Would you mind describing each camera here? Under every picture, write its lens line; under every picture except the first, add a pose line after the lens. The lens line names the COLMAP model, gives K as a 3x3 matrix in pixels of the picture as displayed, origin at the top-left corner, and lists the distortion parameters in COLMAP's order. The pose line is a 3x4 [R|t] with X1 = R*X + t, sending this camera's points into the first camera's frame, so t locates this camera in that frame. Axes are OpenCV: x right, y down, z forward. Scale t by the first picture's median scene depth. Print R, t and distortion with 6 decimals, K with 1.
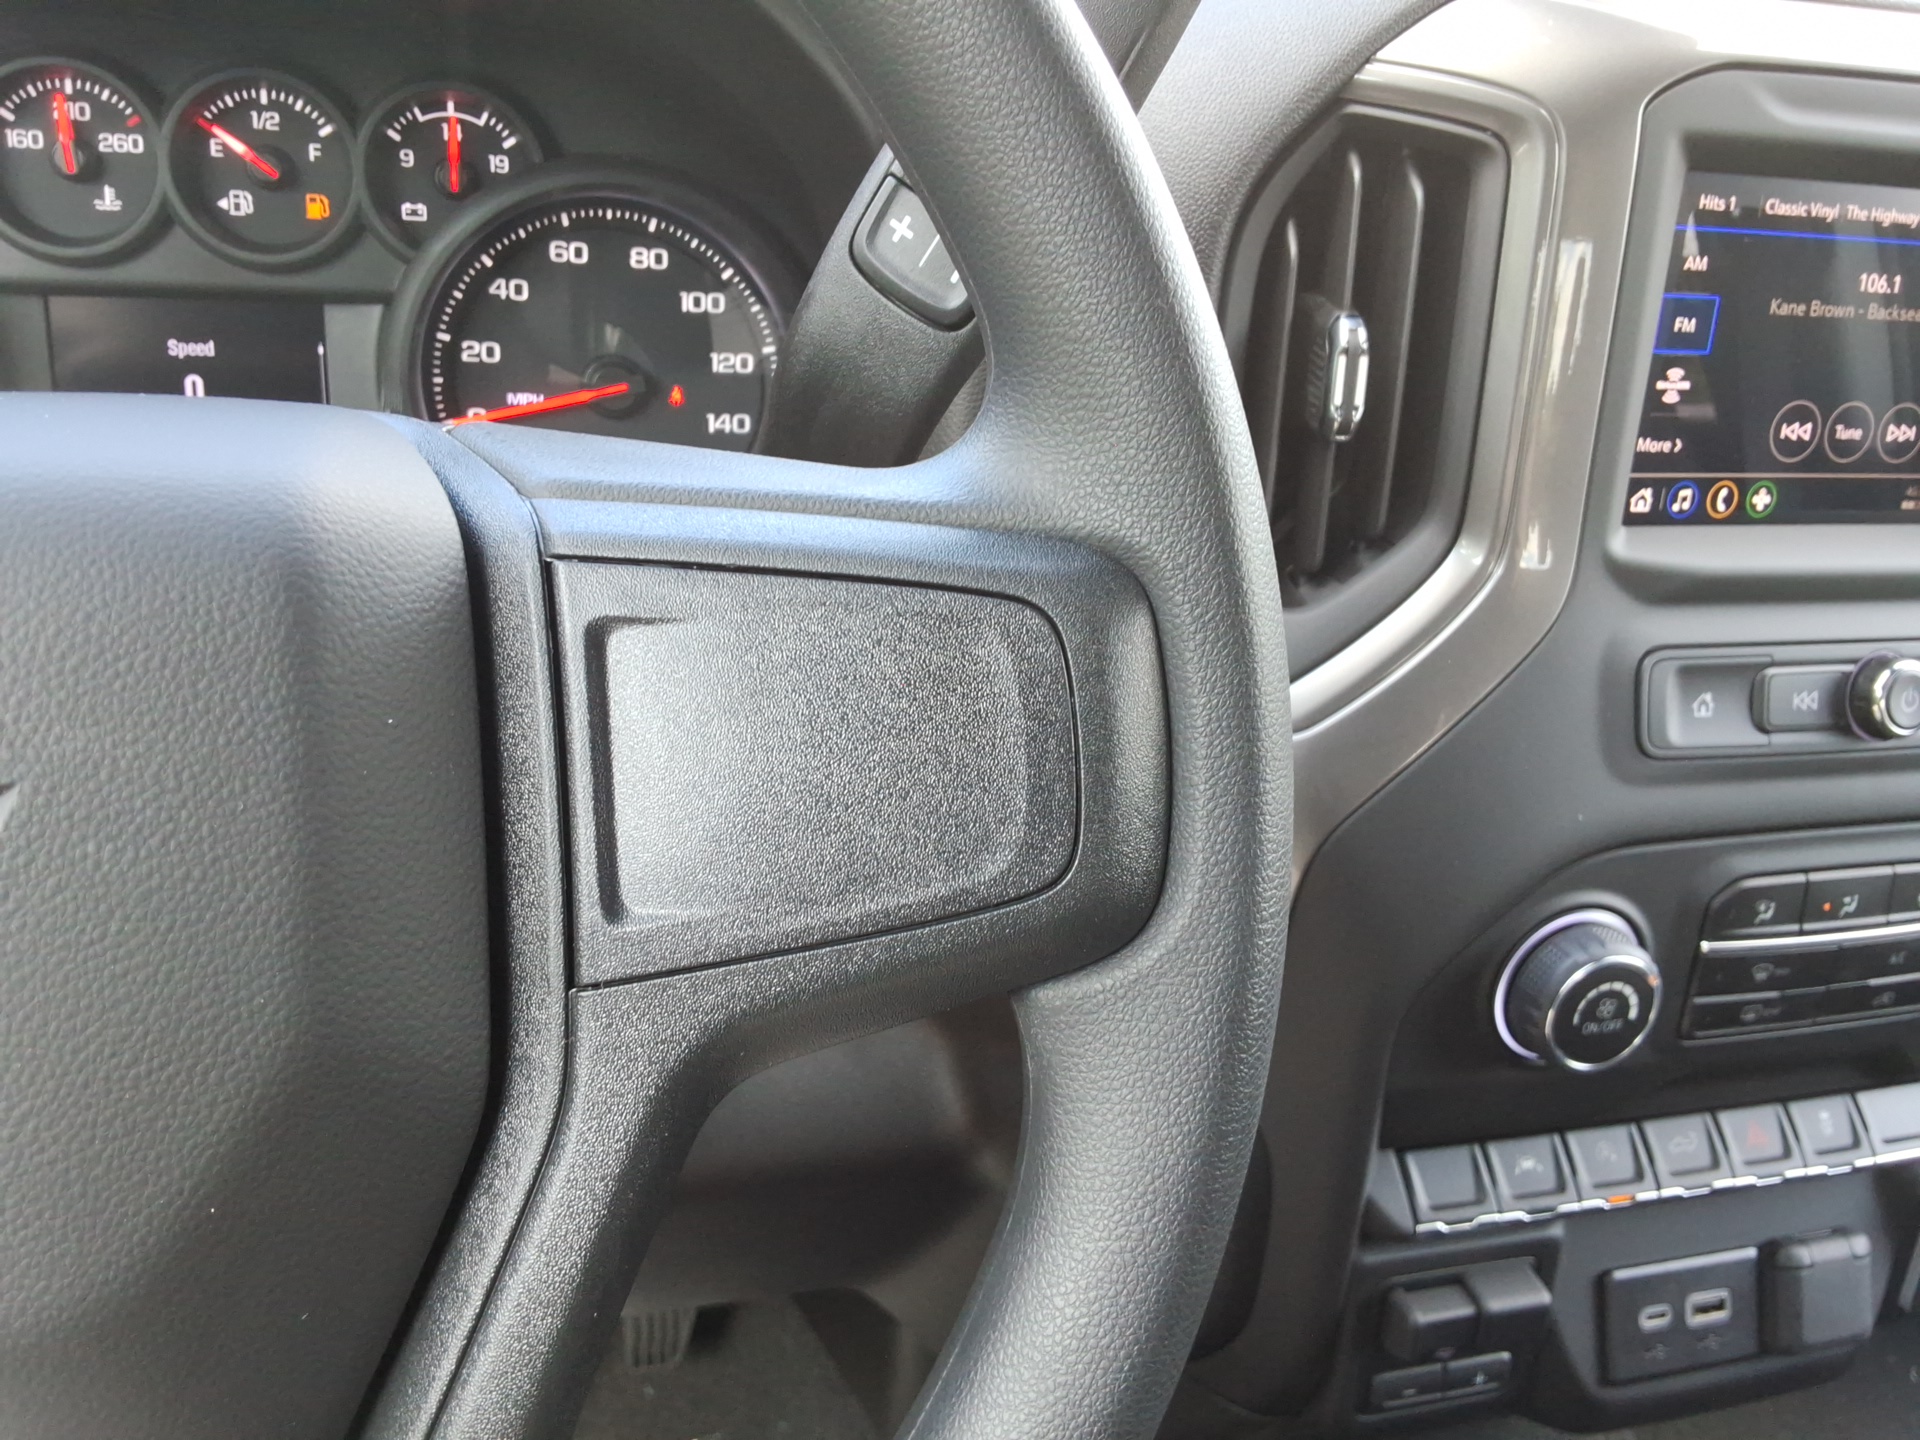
lens RADIAL K [[1581.7, 0, 966.1], [0, 1581.7, 704.7], [0, 0, 1]] dist [0.121331, -0.227244]
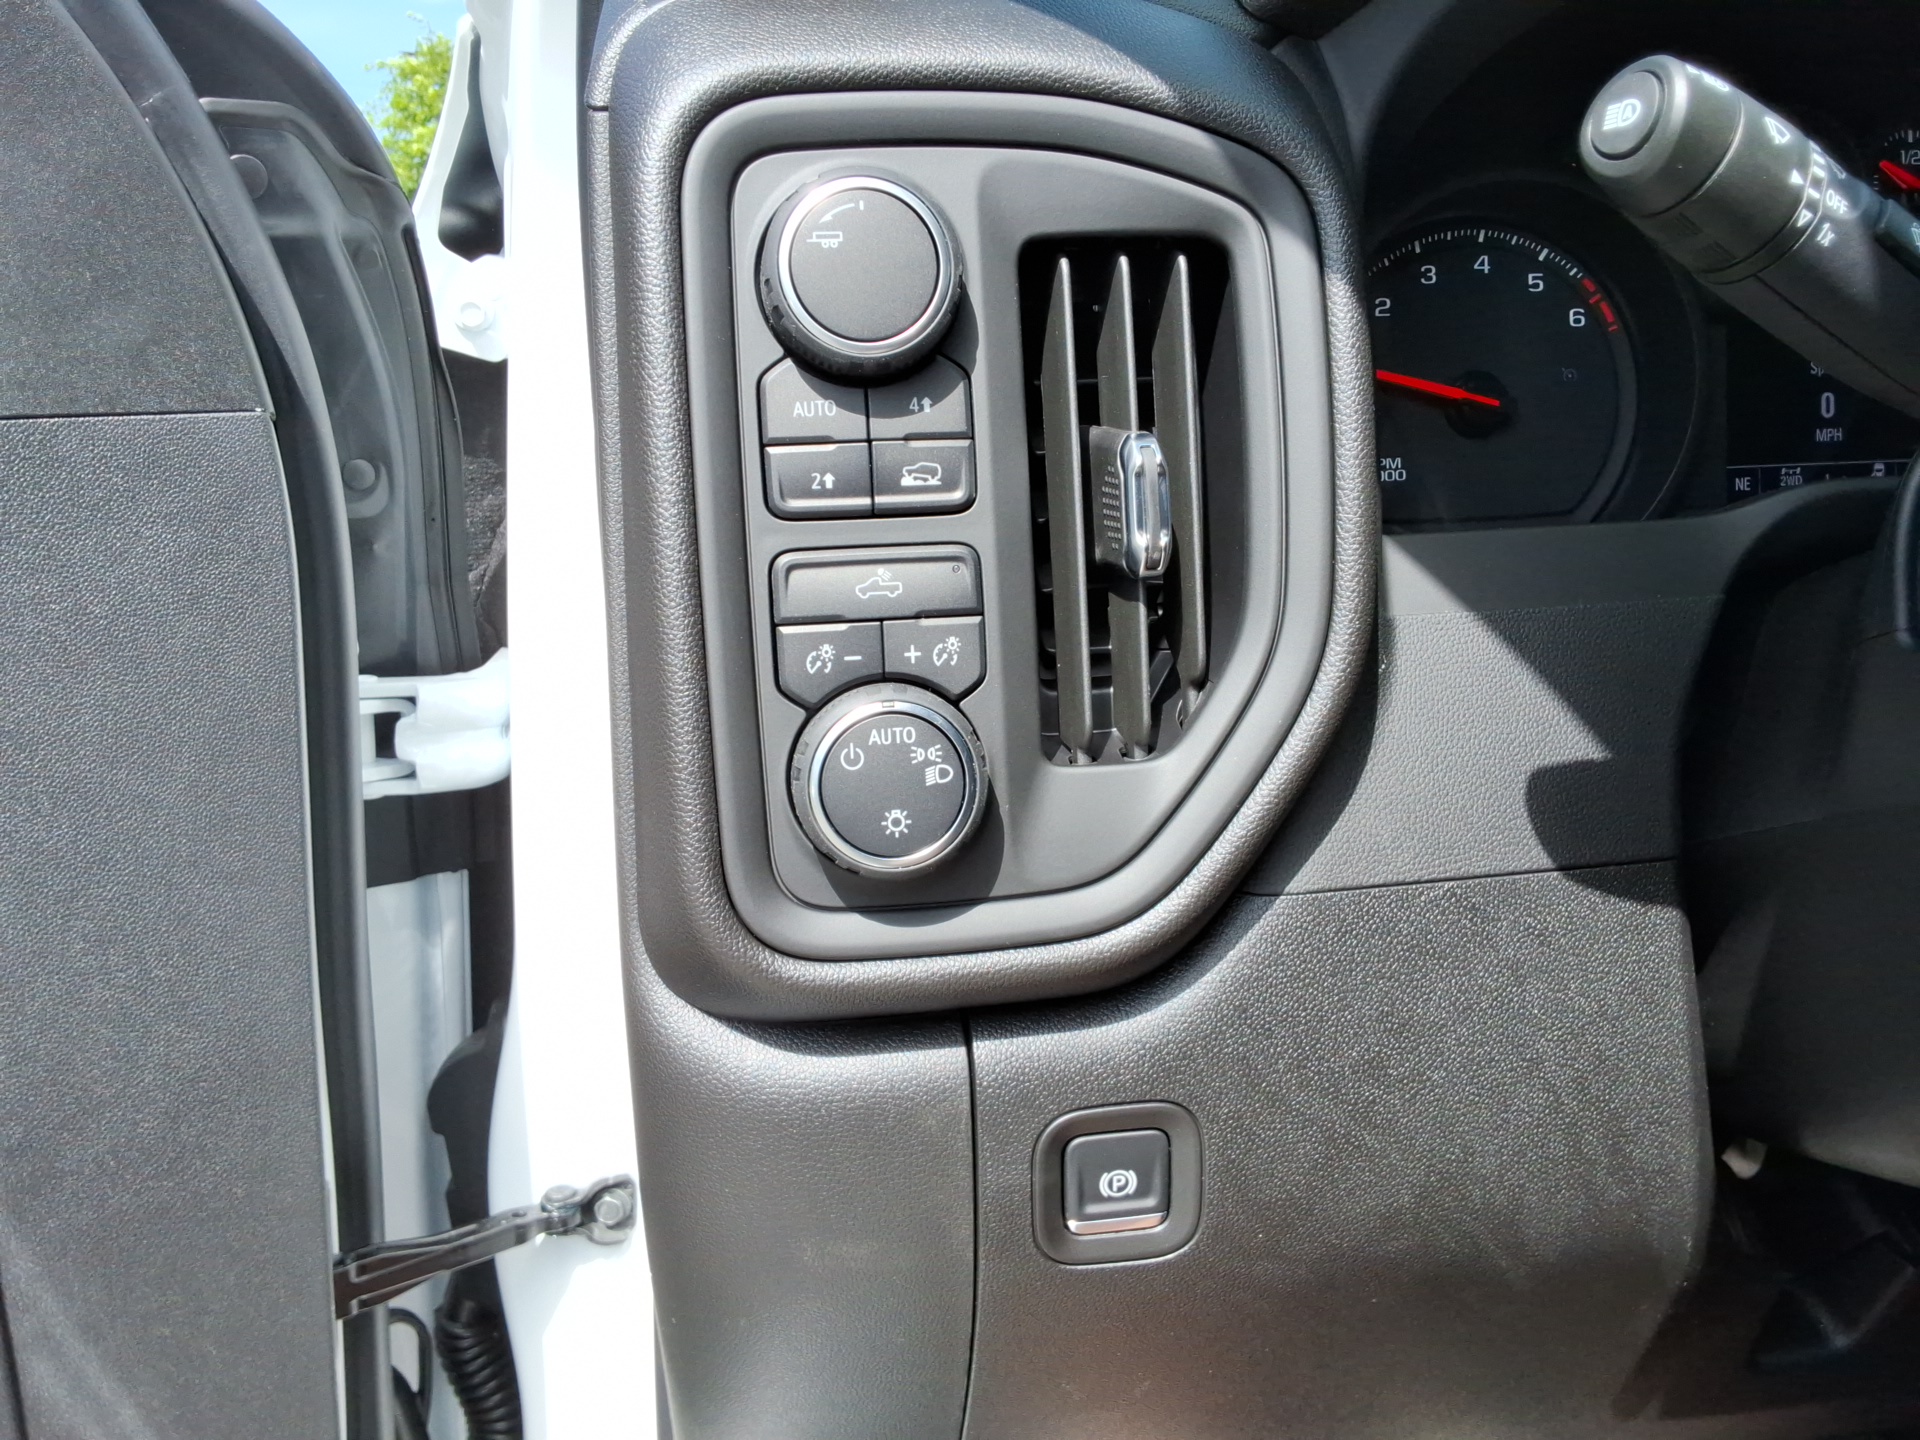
lens RADIAL K [[1581.7, 0, 966.1], [0, 1581.7, 704.7], [0, 0, 1]] dist [0.121331, -0.227244]
pose [[0.986500, -0.086898, -0.138800, -0.942064], [0.056536, 0.976205, -0.209350, 0.200152], [0.153690, 0.198677, 0.967940, -0.101407]]
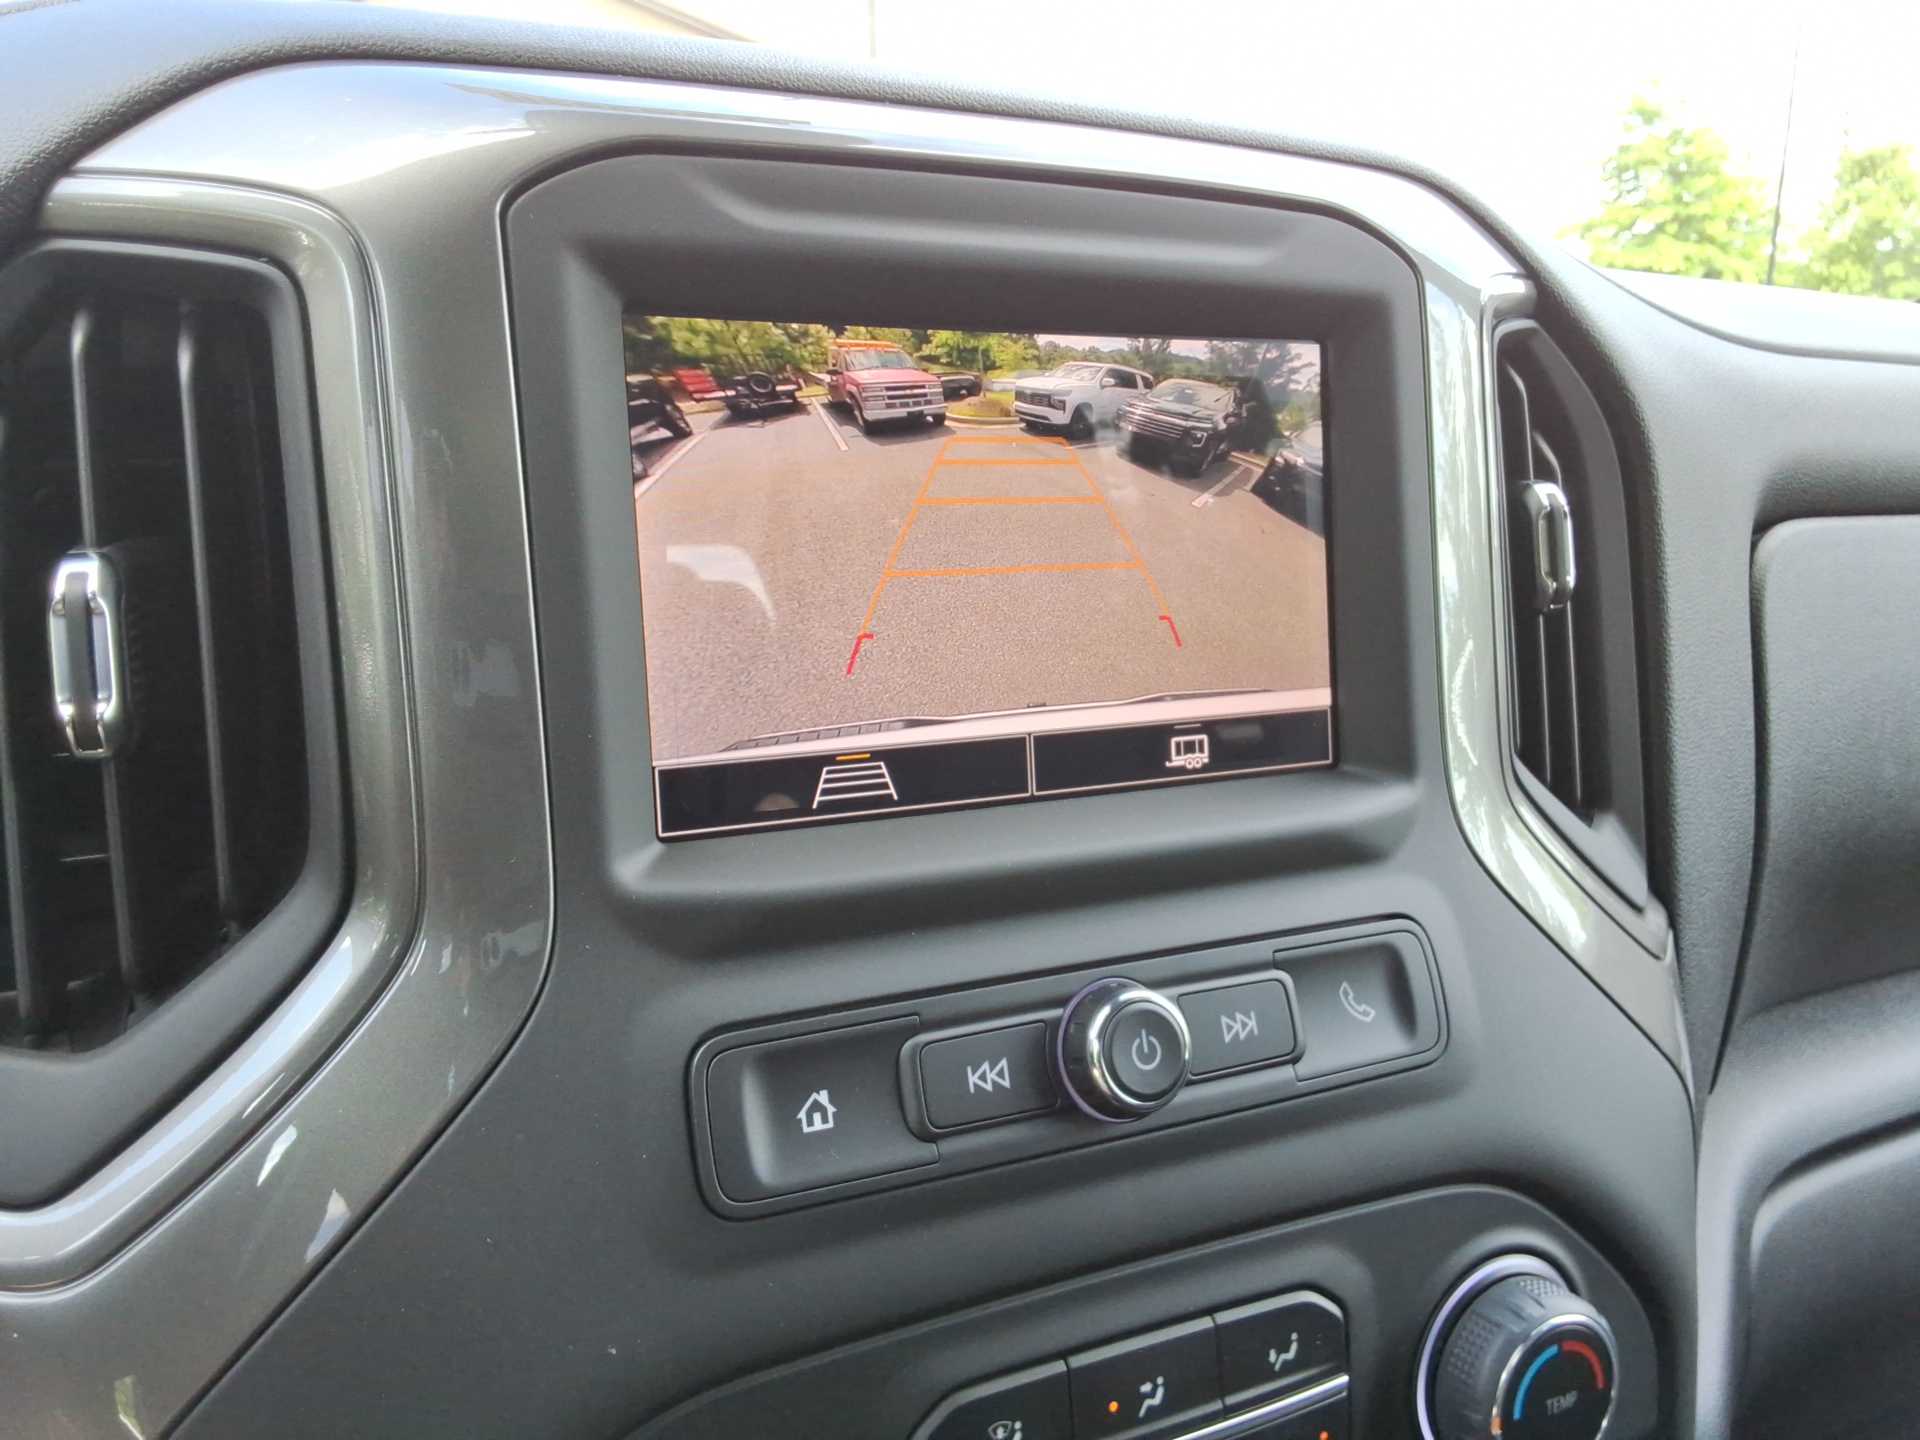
lens RADIAL K [[1581.7, 0, 966.1], [0, 1581.7, 704.7], [0, 0, 1]] dist [0.121331, -0.227244]
pose [[0.977382, -0.110309, 0.180436, 0.413135], [0.152269, 0.959146, -0.238439, 0.004950], [-0.146763, 0.260521, 0.954248, 0.358933]]
